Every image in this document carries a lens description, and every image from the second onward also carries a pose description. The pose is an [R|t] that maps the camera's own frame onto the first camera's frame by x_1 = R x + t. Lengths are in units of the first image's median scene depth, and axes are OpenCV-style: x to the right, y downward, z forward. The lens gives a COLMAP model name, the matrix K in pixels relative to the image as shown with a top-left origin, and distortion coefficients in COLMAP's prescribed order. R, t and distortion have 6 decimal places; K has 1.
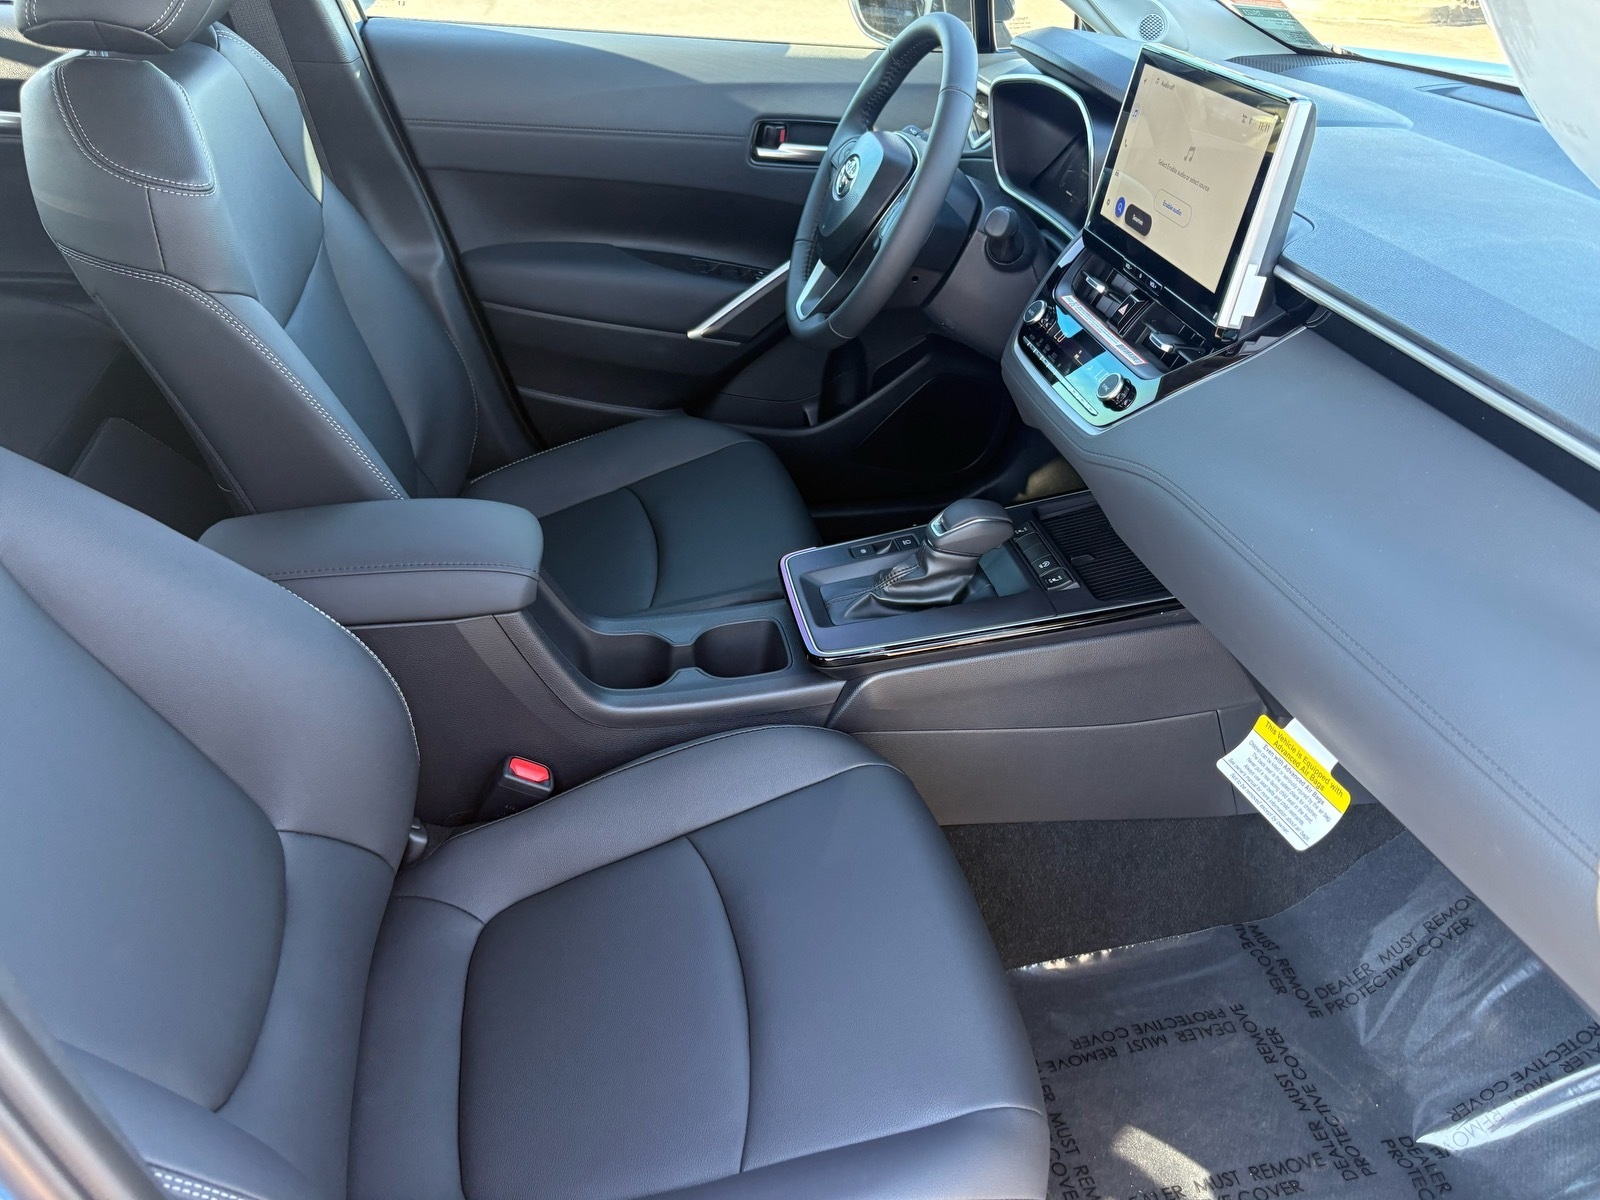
lens RADIAL K [[1208.0, 0, 799.4], [0, 1208.0, 606.4], [0, 0, 1]] dist [0.020200, -0.029981]
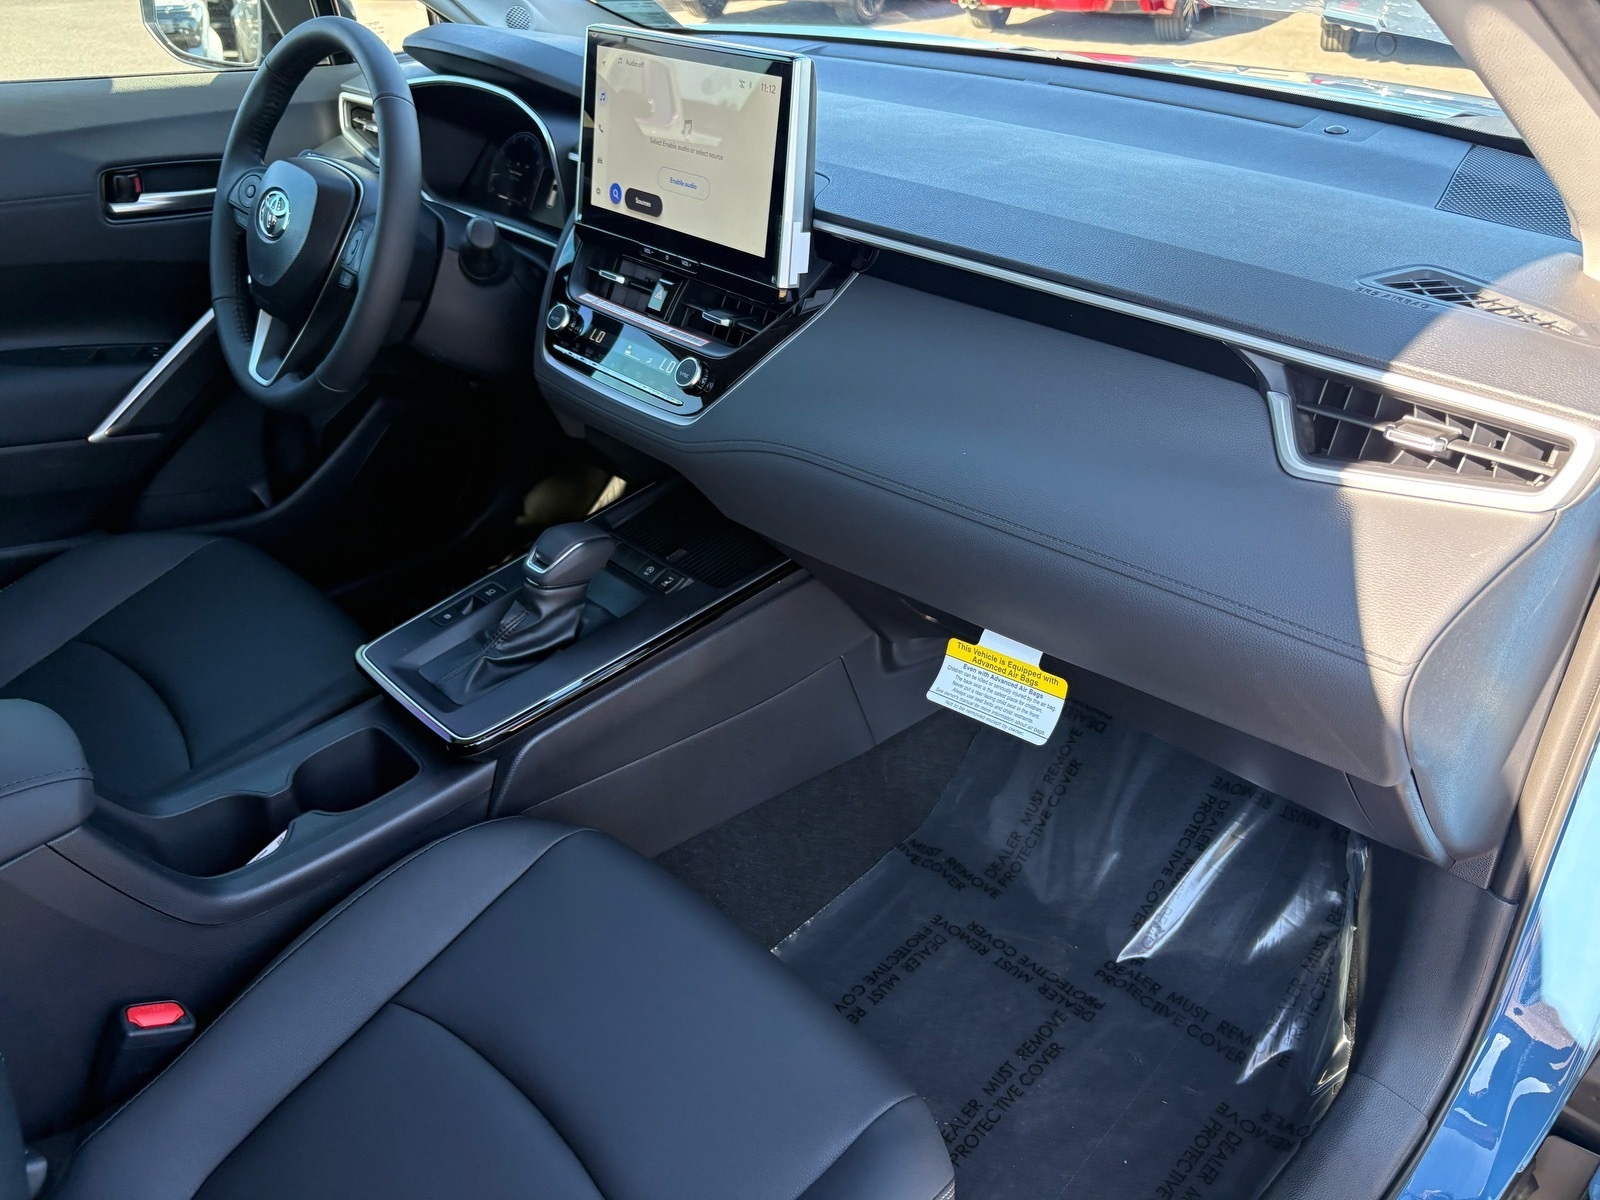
lens RADIAL K [[1221.0, 0, 797.4], [0, 1221.0, 603.5], [0, 0, 1]] dist [-0.001310, 0.001094]
pose [[0.838515, -0.303017, 0.452851, -0.146492], [0.309740, 0.948839, 0.061373, -0.033258], [-0.448280, 0.088803, 0.889471, 0.094793]]
